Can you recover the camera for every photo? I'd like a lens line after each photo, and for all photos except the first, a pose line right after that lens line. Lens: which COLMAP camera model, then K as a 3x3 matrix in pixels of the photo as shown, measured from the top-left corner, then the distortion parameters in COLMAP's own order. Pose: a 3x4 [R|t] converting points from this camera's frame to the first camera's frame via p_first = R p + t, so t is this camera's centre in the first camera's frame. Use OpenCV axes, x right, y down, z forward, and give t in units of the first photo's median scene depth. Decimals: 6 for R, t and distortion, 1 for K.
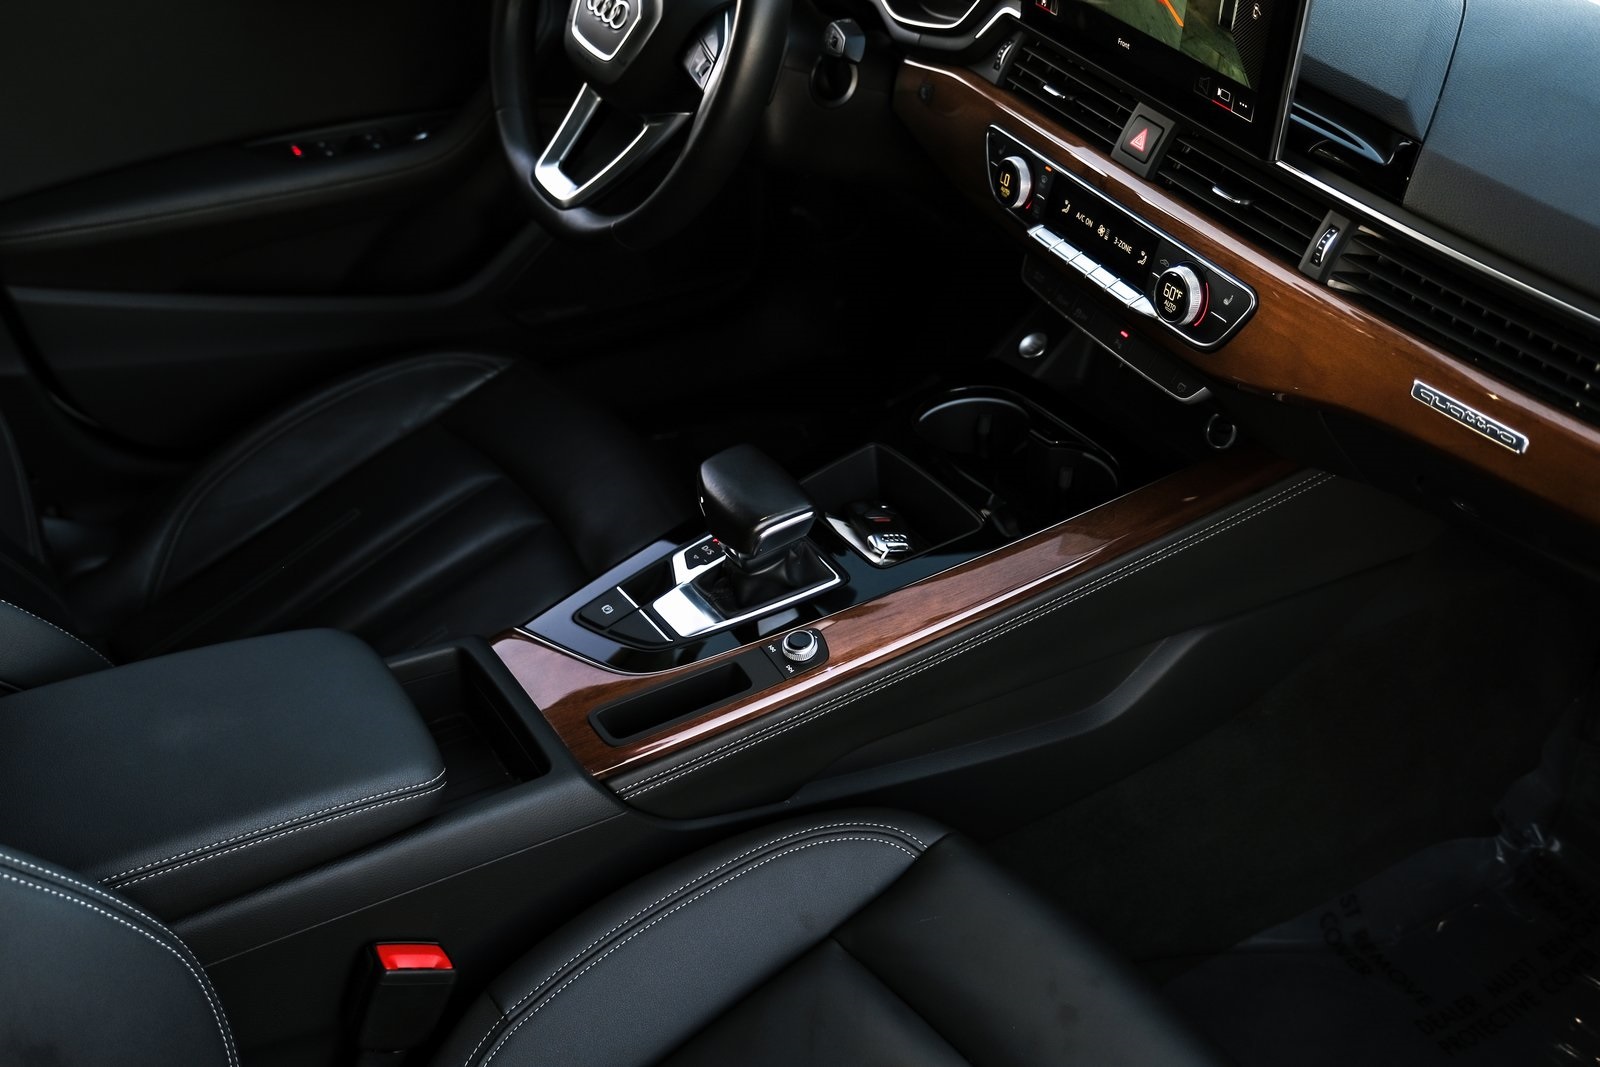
lens RADIAL K [[1749.8, 0, 769.5], [0, 1749.8, 531.4], [0, 0, 1]] dist [0.004066, 0.000000]
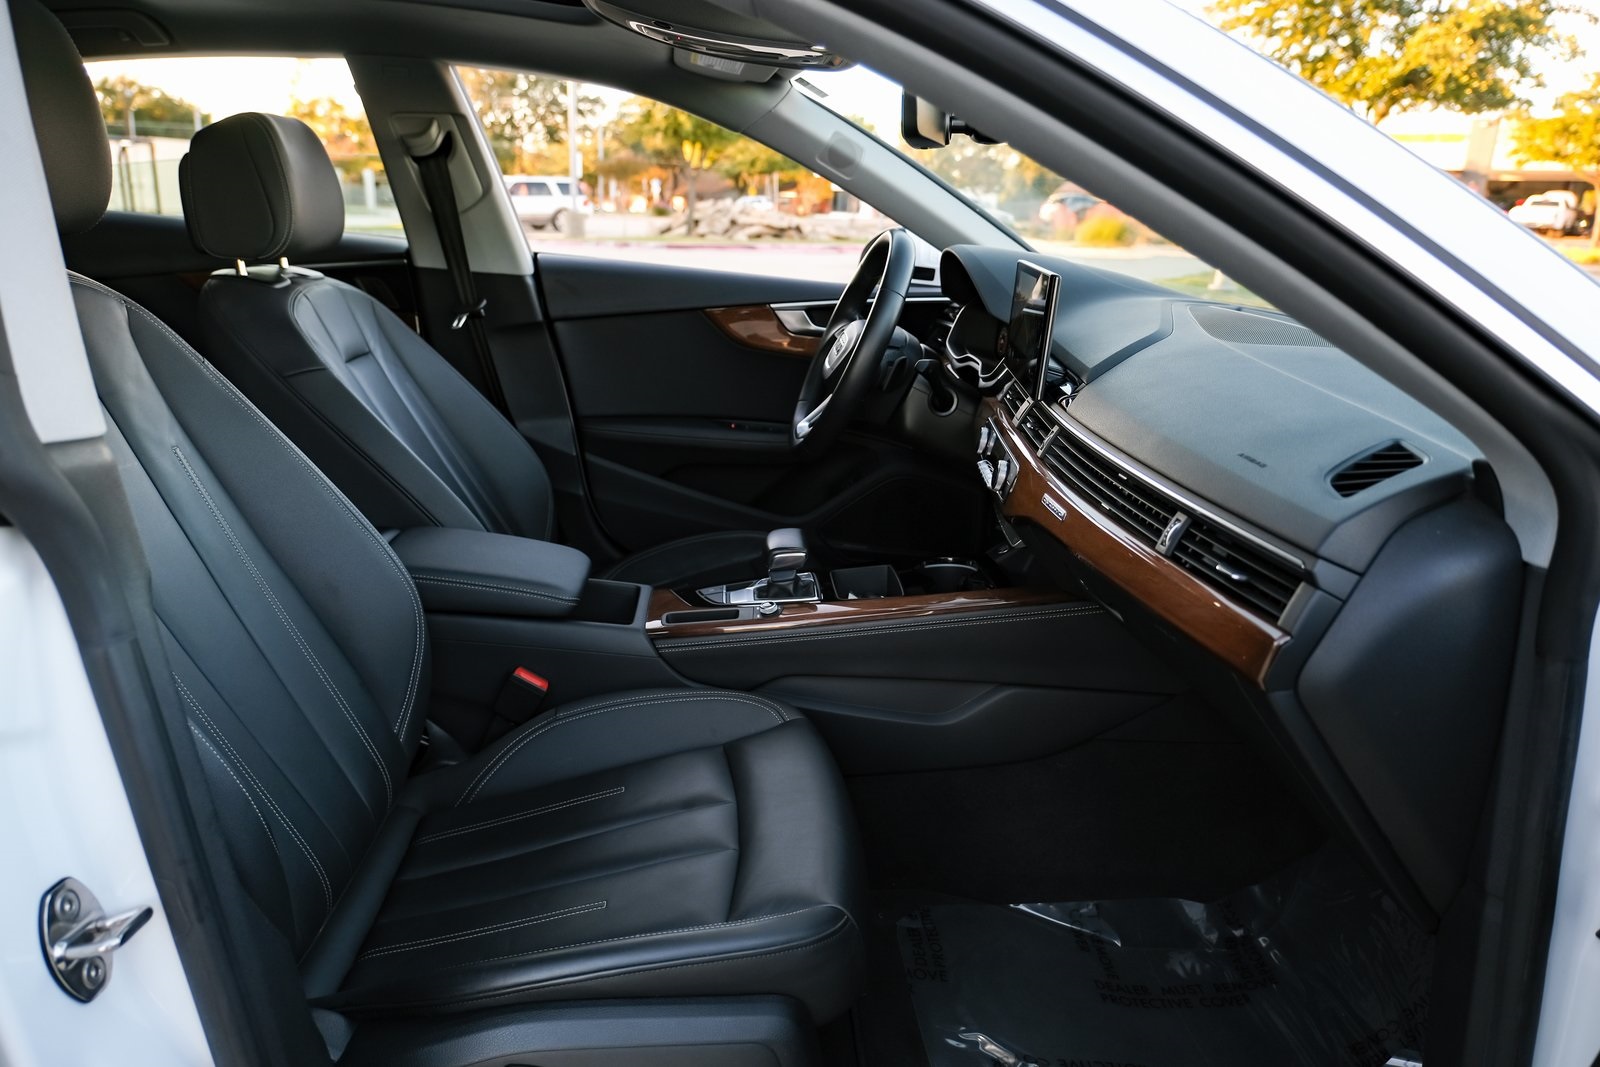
lens RADIAL K [[1112.4, 0, 803.7], [0, 1112.4, 548.9], [0, 0, 1]] dist [-0.027378, 0.021977]
pose [[0.885347, 0.196467, -0.421380, 0.499795], [-0.313560, 0.921501, -0.229165, 0.246311], [0.343278, 0.335019, 0.877452, -0.086058]]
